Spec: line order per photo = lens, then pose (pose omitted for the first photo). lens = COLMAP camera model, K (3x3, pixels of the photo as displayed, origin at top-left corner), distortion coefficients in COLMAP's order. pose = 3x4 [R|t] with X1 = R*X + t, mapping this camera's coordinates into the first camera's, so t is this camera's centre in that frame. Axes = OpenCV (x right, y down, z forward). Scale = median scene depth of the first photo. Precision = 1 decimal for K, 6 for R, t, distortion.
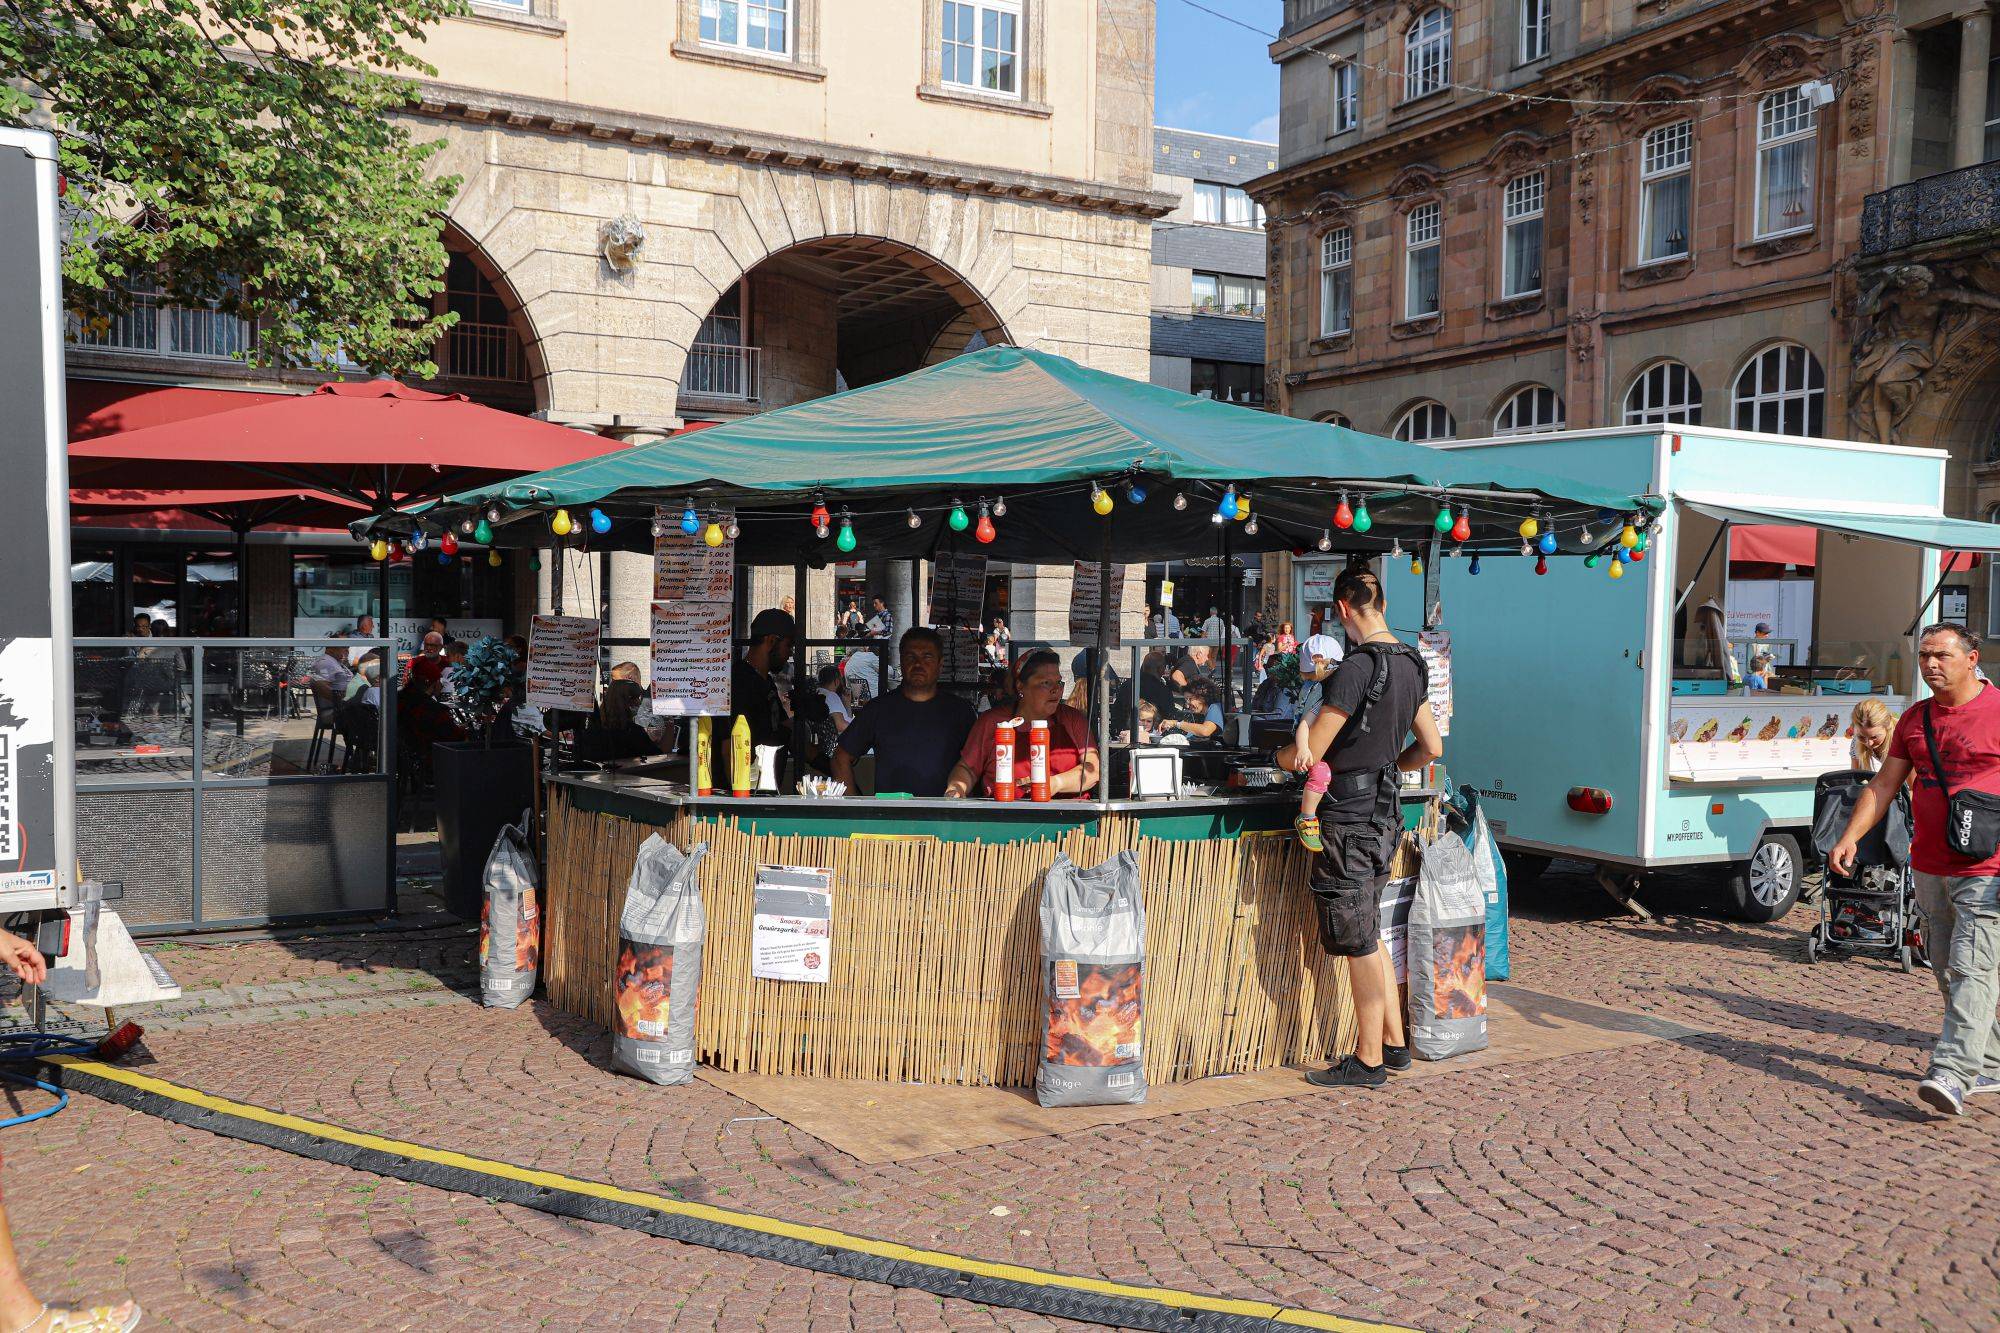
lens RADIAL K [[1397.0, 0, 1001.8], [0, 1397.0, 685.9], [0, 0, 1]] dist [-0.086771, 0.055467]
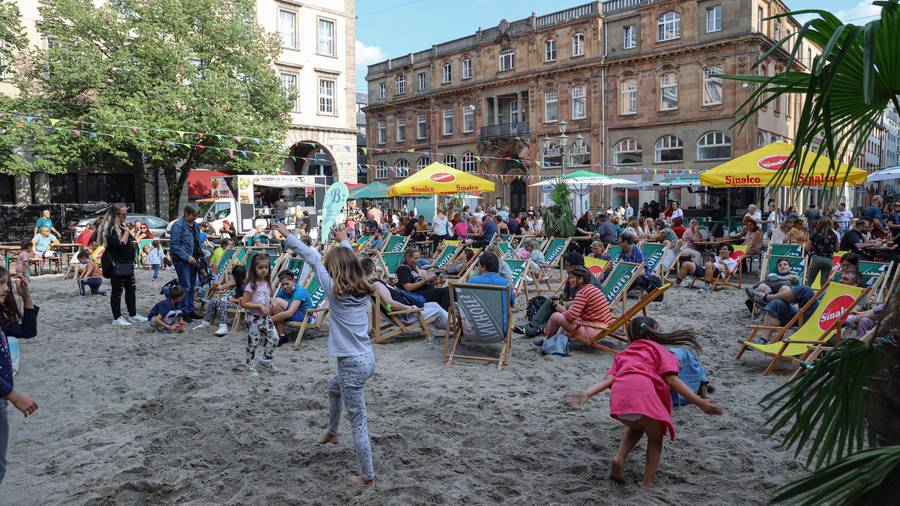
lens RADIAL K [[560.7, 0, 446.8], [0, 560.7, 259.0], [0, 0, 1]] dist [-0.068479, -0.000144]
pose [[0.924482, -0.063784, 0.375852, -0.345913], [0.048786, 0.997592, 0.049296, 0.049841], [-0.378091, -0.027237, 0.925368, -0.975168]]
